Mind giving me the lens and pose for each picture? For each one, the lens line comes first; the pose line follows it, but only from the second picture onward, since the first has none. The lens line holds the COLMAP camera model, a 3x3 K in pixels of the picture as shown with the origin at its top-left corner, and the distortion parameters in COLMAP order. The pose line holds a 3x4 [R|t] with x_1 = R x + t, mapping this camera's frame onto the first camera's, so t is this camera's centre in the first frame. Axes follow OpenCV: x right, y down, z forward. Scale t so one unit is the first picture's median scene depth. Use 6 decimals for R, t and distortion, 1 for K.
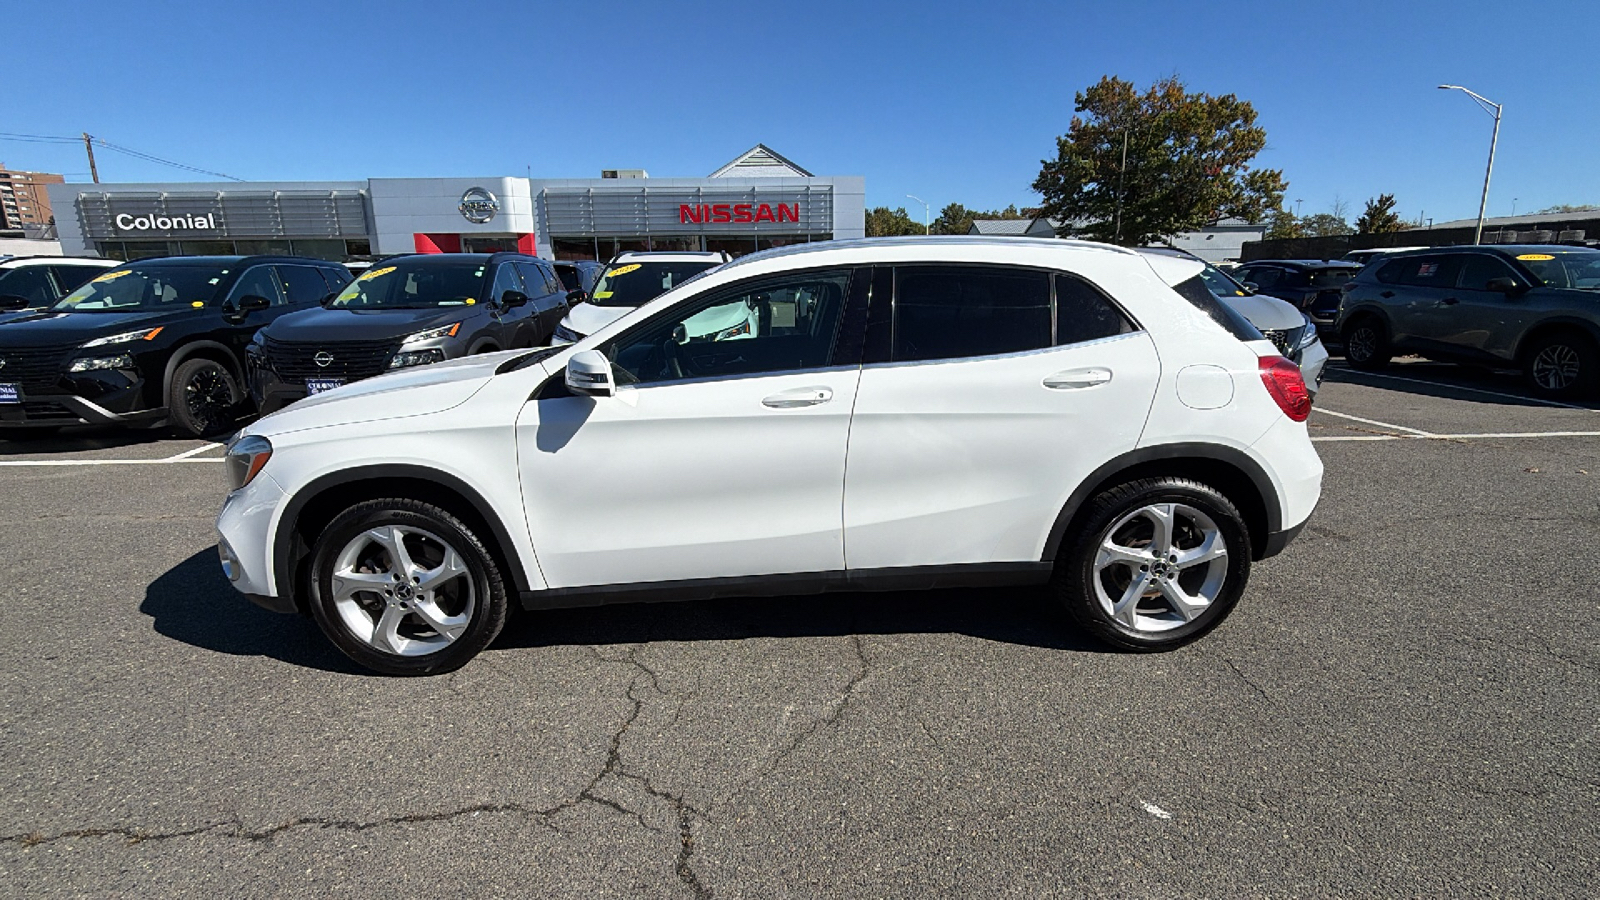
lens RADIAL K [[730.0, 0, 799.7], [0, 730.0, 443.3], [0, 0, 1]] dist [-0.000184, -0.000050]
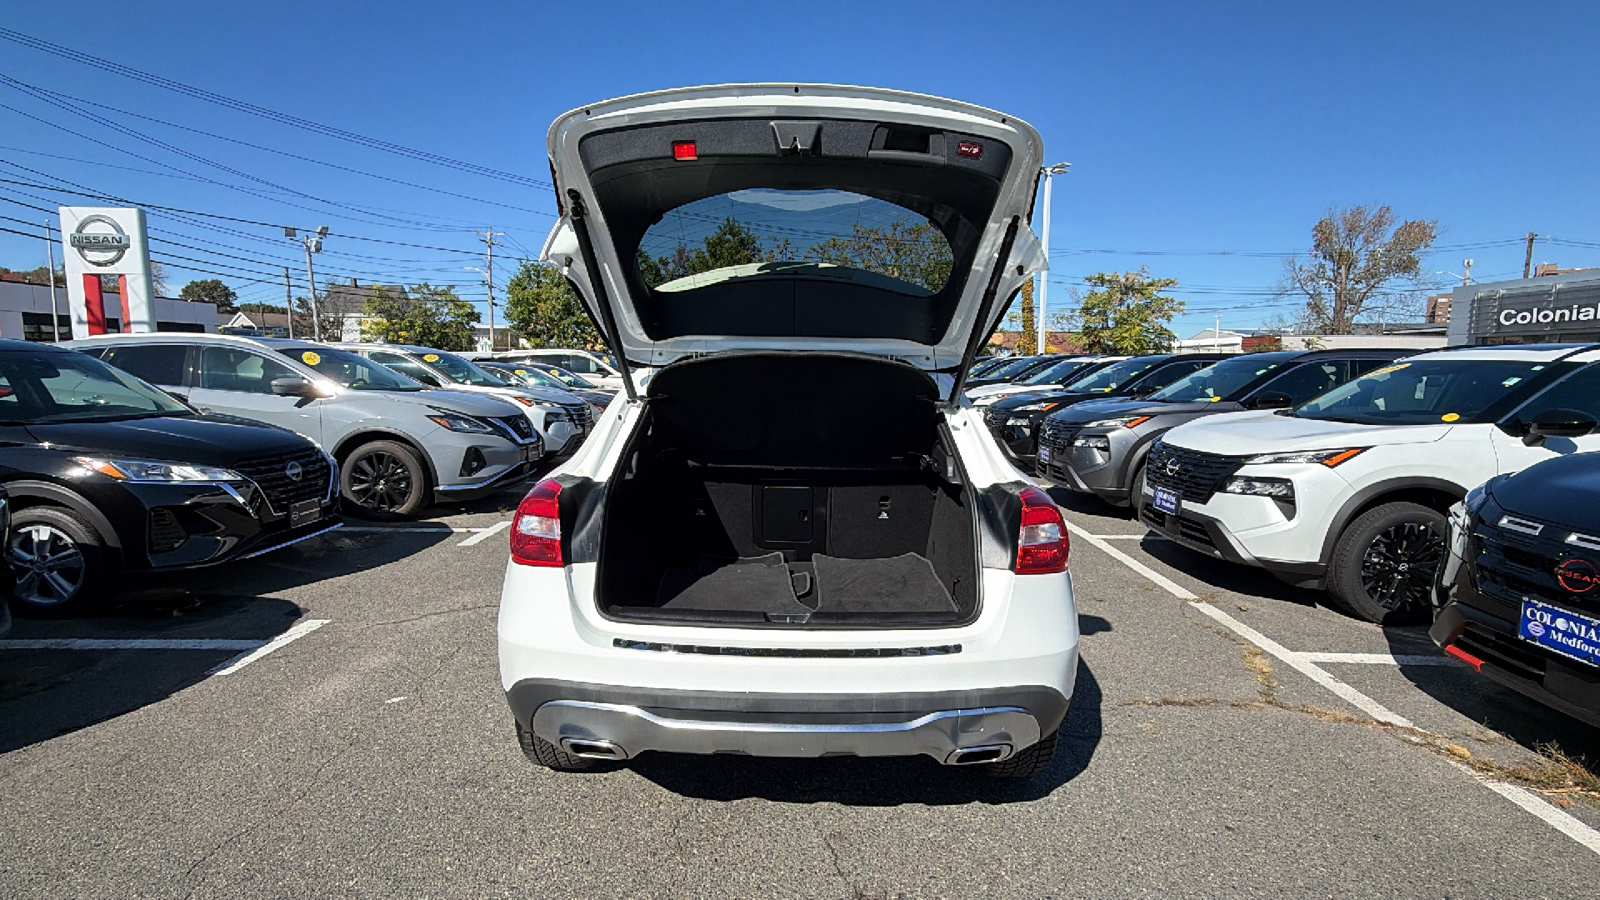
lens RADIAL K [[730.0, 0, 802.1], [0, 730.0, 448.1], [0, 0, 1]] dist [-0.000184, -0.000050]
pose [[-0.032916, 0.123029, -0.991857, 0.117984], [-0.238278, 0.962813, 0.127334, -0.026798], [0.970639, 0.240529, -0.002377, 0.103553]]
